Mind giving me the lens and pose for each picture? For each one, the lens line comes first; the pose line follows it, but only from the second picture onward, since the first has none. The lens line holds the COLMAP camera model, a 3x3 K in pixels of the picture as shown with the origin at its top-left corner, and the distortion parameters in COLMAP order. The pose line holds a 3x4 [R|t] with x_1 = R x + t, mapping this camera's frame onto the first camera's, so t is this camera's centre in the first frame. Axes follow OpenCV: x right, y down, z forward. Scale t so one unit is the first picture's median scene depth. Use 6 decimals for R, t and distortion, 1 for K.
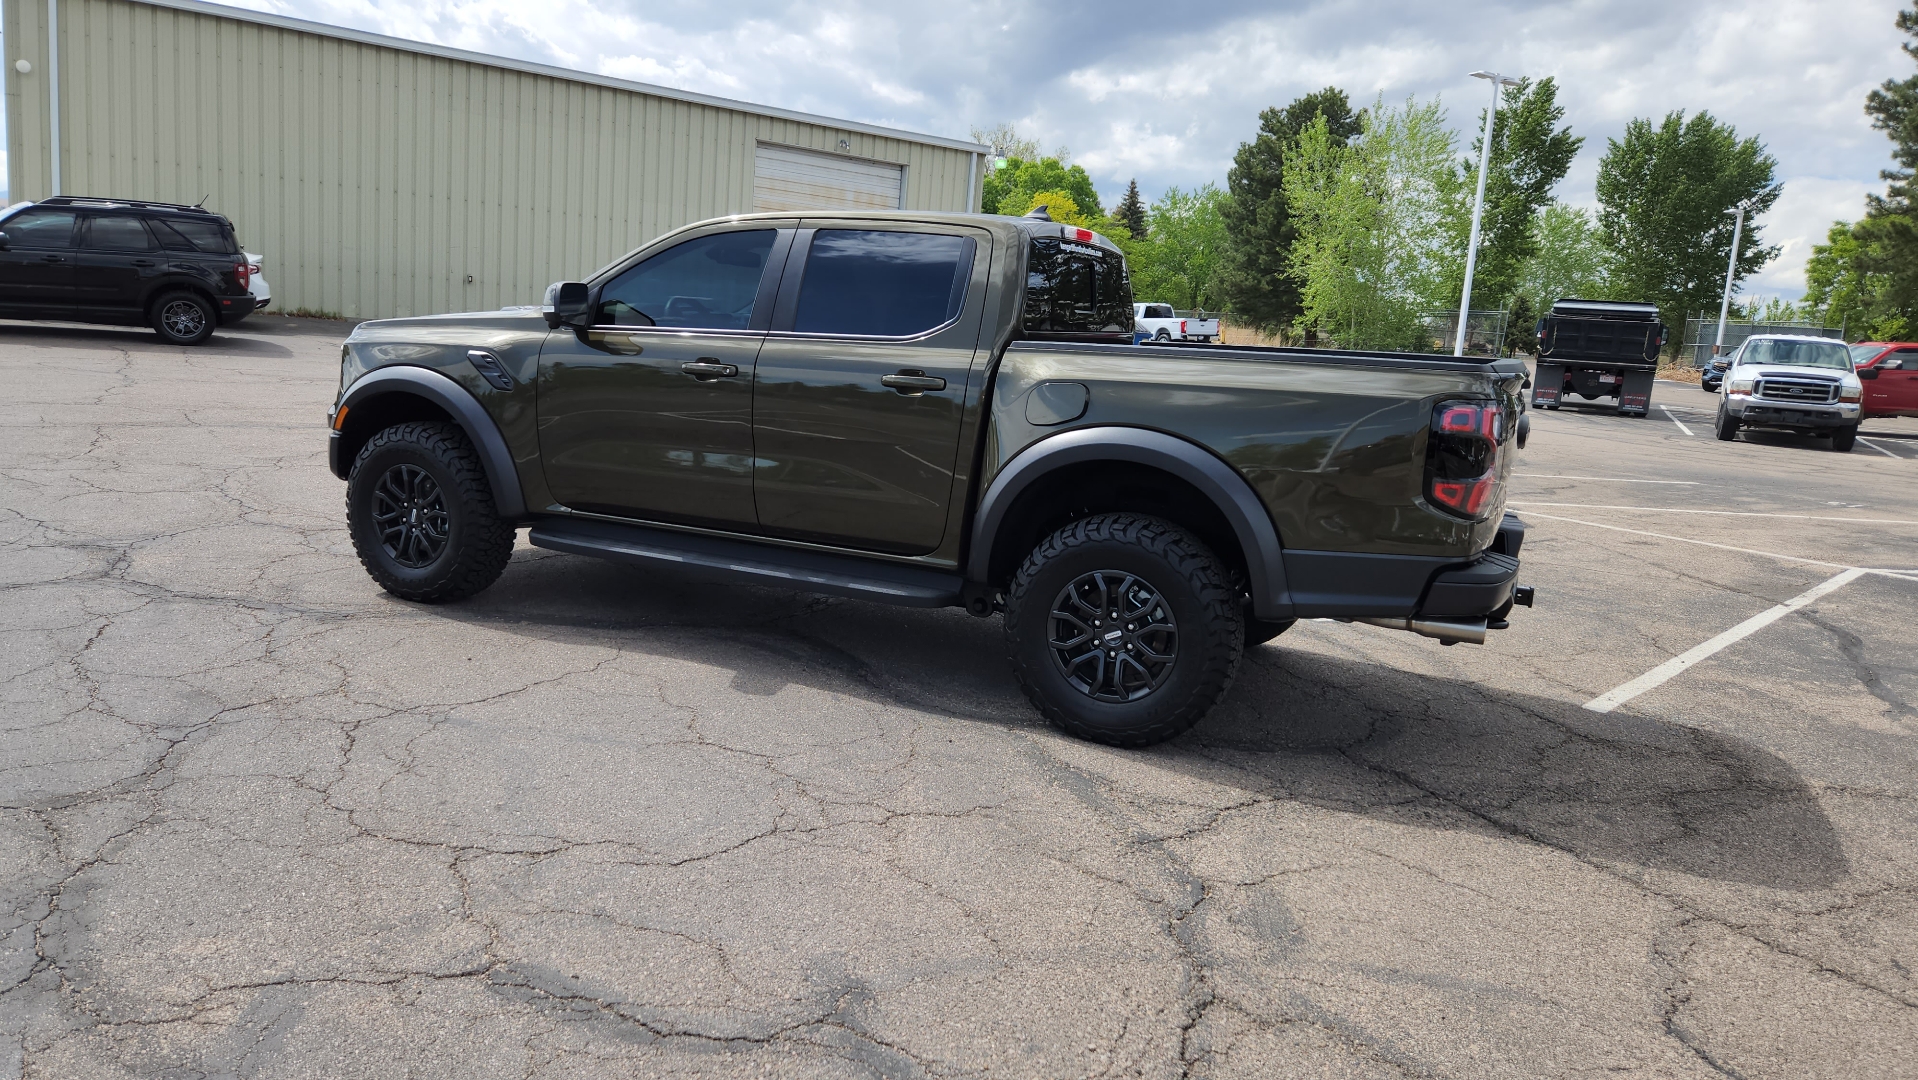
lens RADIAL K [[1289.6, 0, 912.3], [0, 1289.6, 543.5], [0, 0, 1]] dist [0.072785, -0.062822]
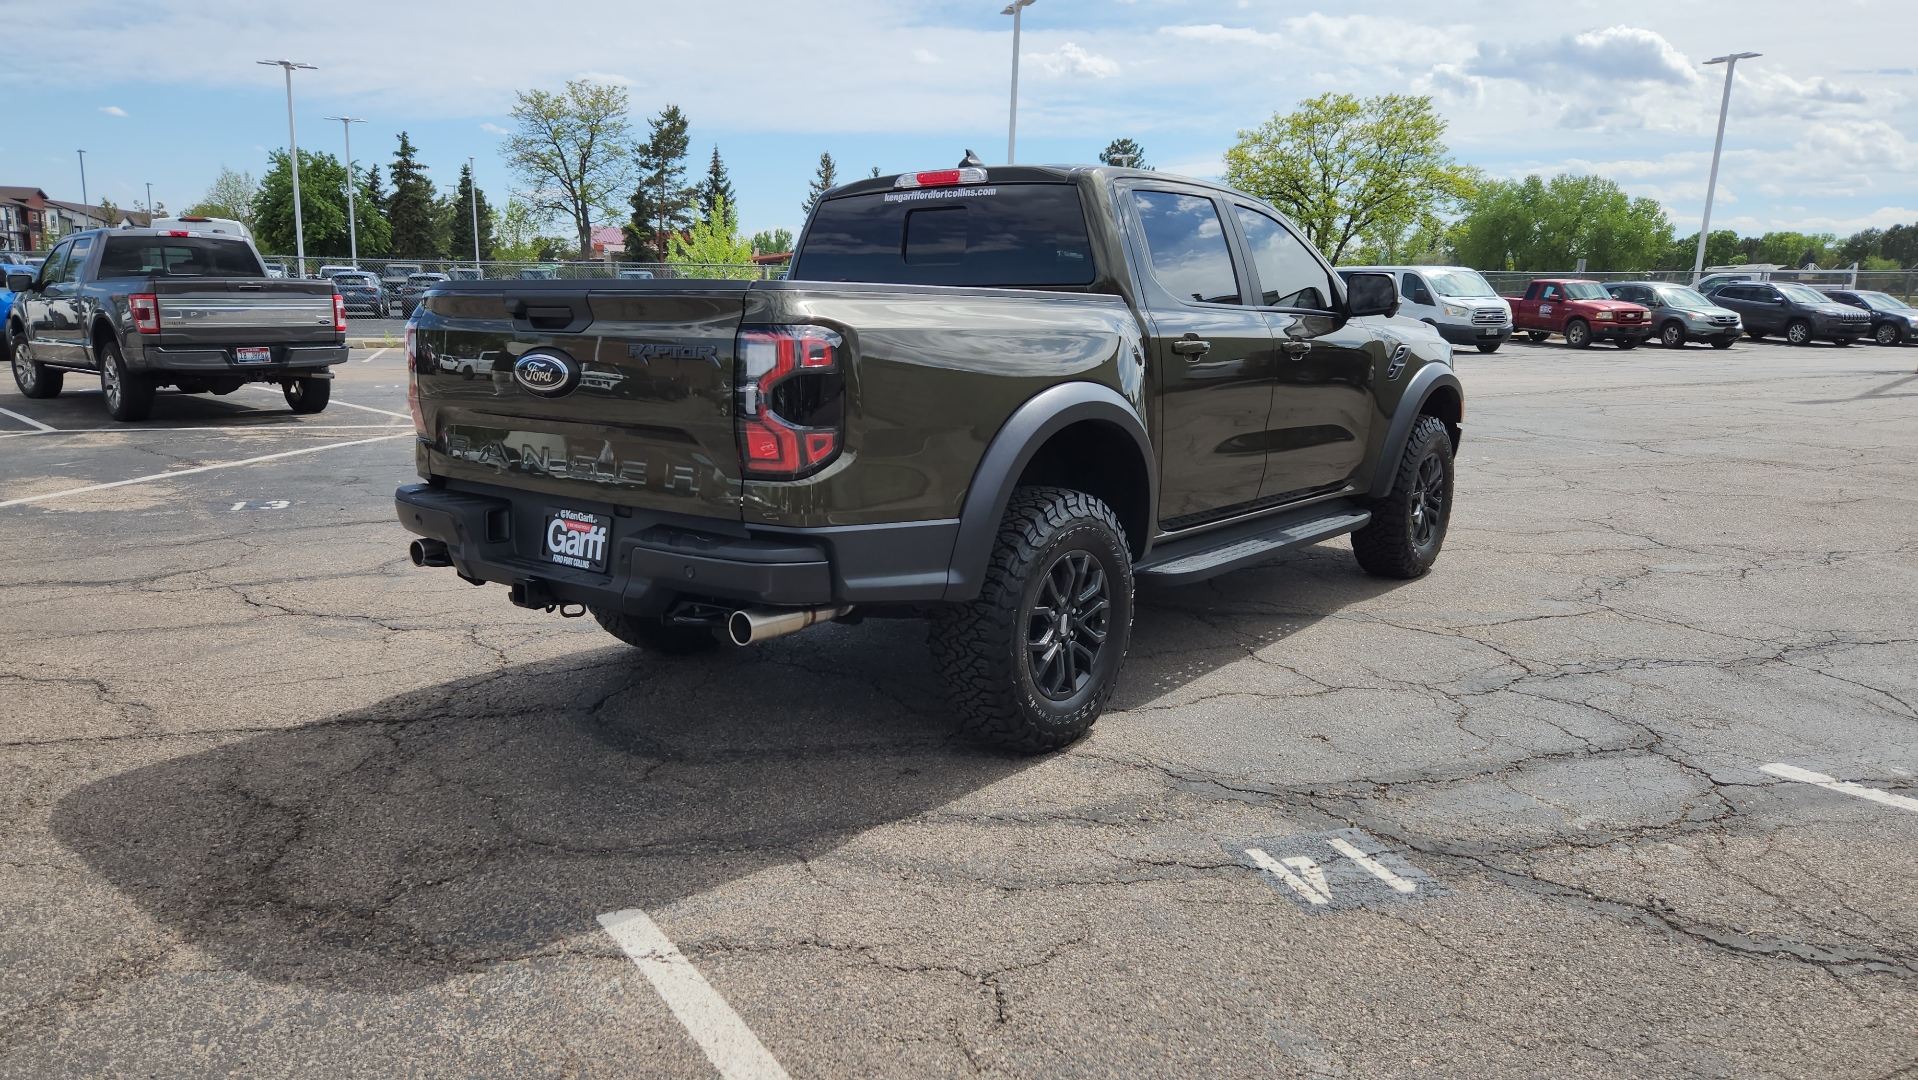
lens RADIAL K [[1279.3, 0, 926.4], [0, 1279.3, 539.9], [0, 0, 1]] dist [0.075849, -0.060907]
pose [[-0.228992, 0.114126, -0.966715, 0.200355], [-0.195732, 0.967422, 0.160574, -0.027136], [0.953547, 0.225988, -0.199194, 0.241411]]
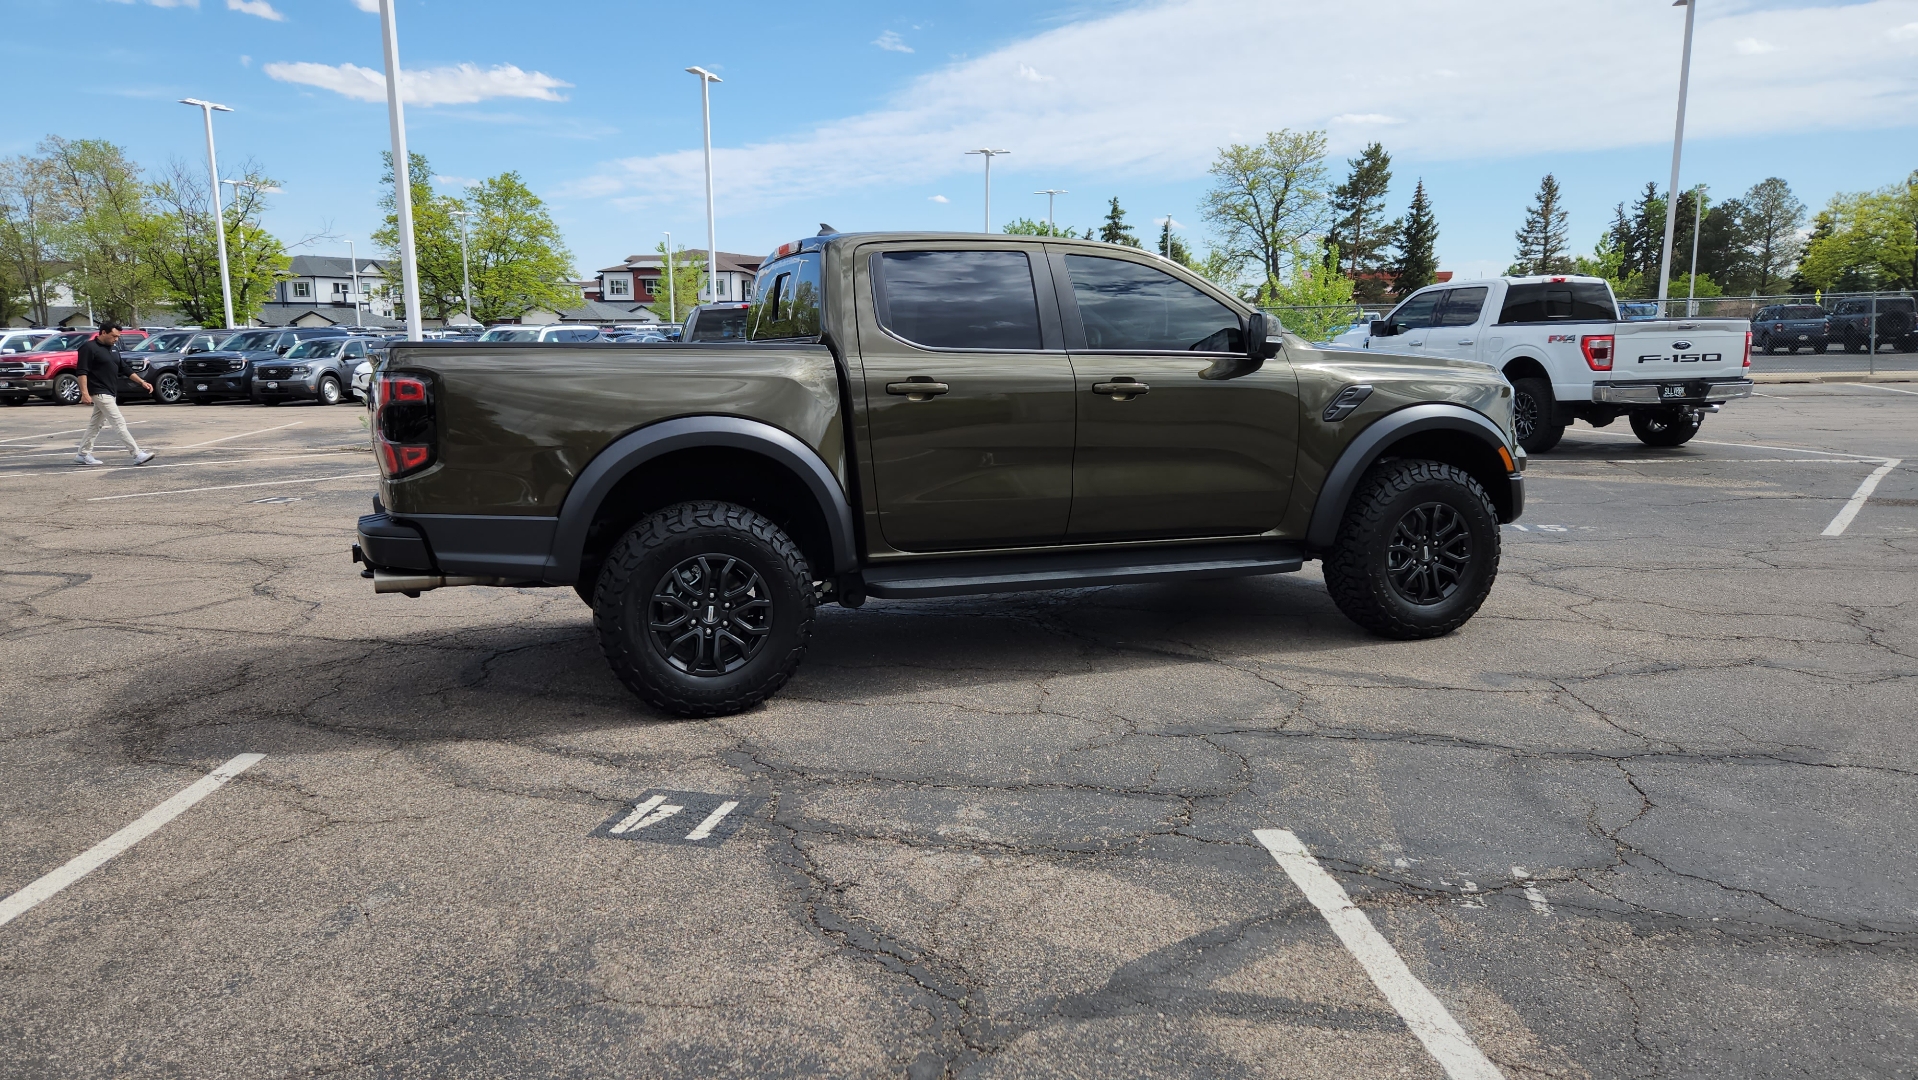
lens RADIAL K [[1282.8, 0, 908.5], [0, 1282.8, 520.0], [0, 0, 1]] dist [0.074022, -0.061506]
pose [[-0.713286, 0.040806, -0.699684, 0.160991], [-0.155048, 0.964382, 0.214305, -0.052329], [0.683508, 0.261345, -0.681554, 0.366019]]
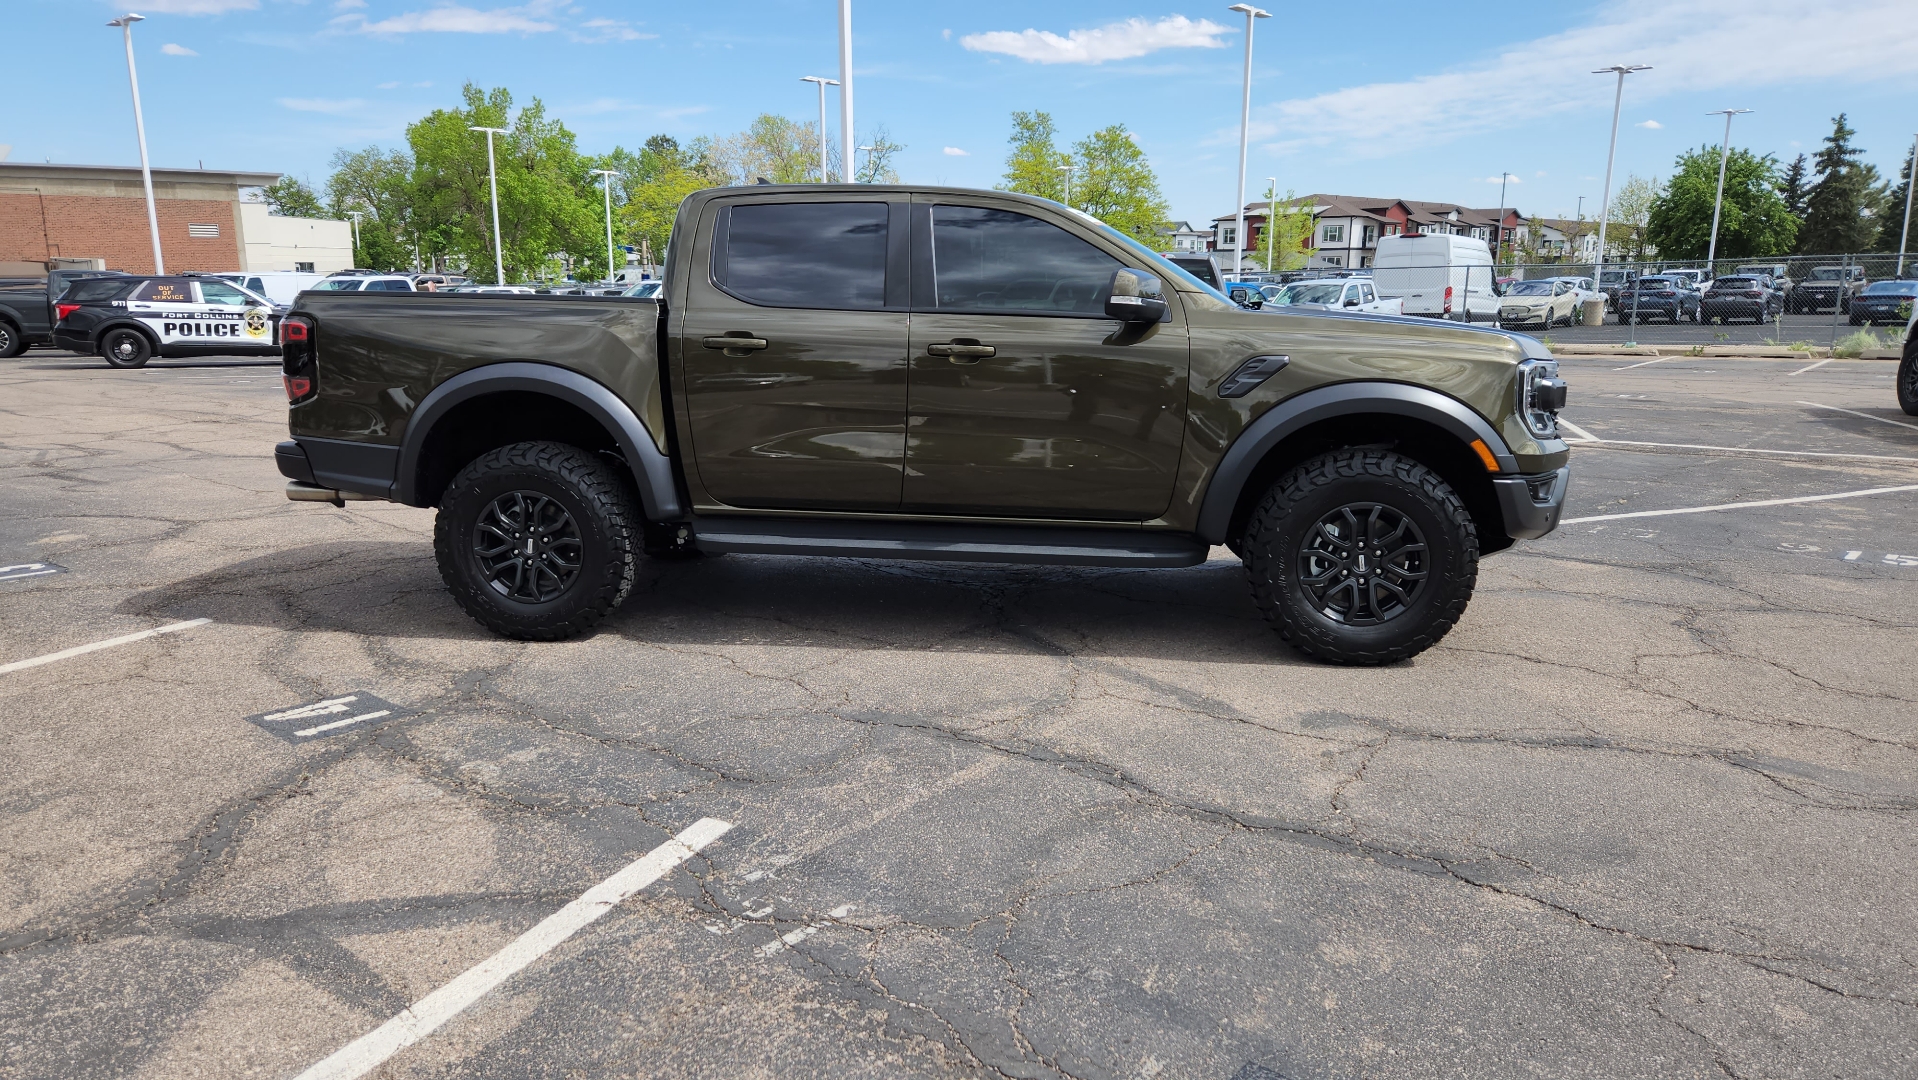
lens RADIAL K [[1280.8, 0, 923.2], [0, 1280.8, 526.3], [0, 0, 1]] dist [0.078872, -0.065848]
pose [[-0.950879, -0.009493, -0.309417, 0.060537], [-0.112807, 0.941428, 0.317787, -0.068253], [0.288276, 0.337081, -0.896255, 0.418626]]
